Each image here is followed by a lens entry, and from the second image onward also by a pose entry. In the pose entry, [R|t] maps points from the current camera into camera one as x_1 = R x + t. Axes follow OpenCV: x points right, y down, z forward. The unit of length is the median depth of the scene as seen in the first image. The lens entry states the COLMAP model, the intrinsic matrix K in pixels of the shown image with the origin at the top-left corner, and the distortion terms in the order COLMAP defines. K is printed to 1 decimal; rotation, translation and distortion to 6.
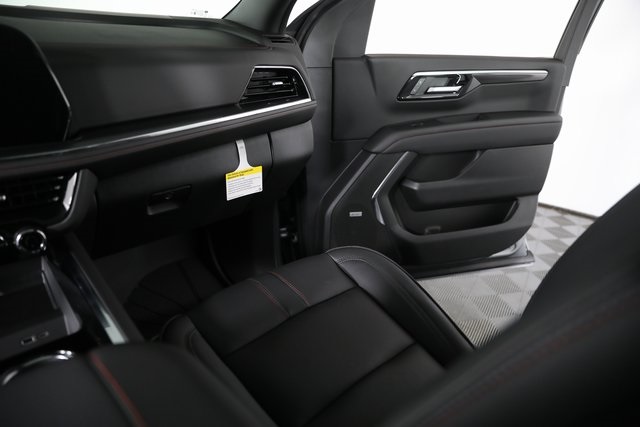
lens RADIAL K [[436.7, 0, 310.6], [0, 436.7, 204.5], [0, 0, 1]] dist [-0.094453, 0.059937]
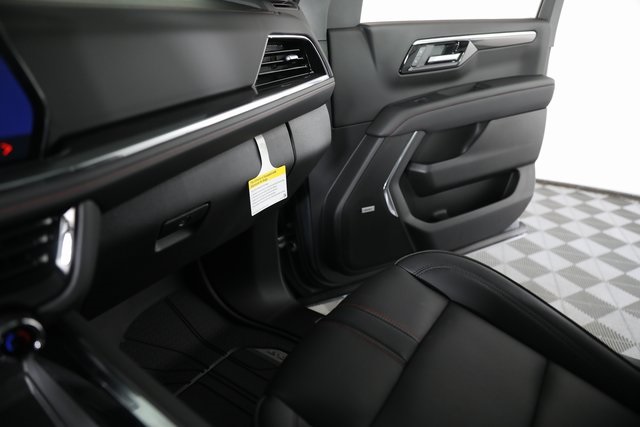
lens RADIAL K [[436.7, 0, 317.5], [0, 436.7, 210.0], [0, 0, 1]] dist [-0.094453, 0.059937]
pose [[0.974154, -0.137140, 0.179491, -0.182742], [0.132201, 0.990445, 0.039256, -0.029093], [-0.183159, -0.014513, 0.982976, 0.199083]]
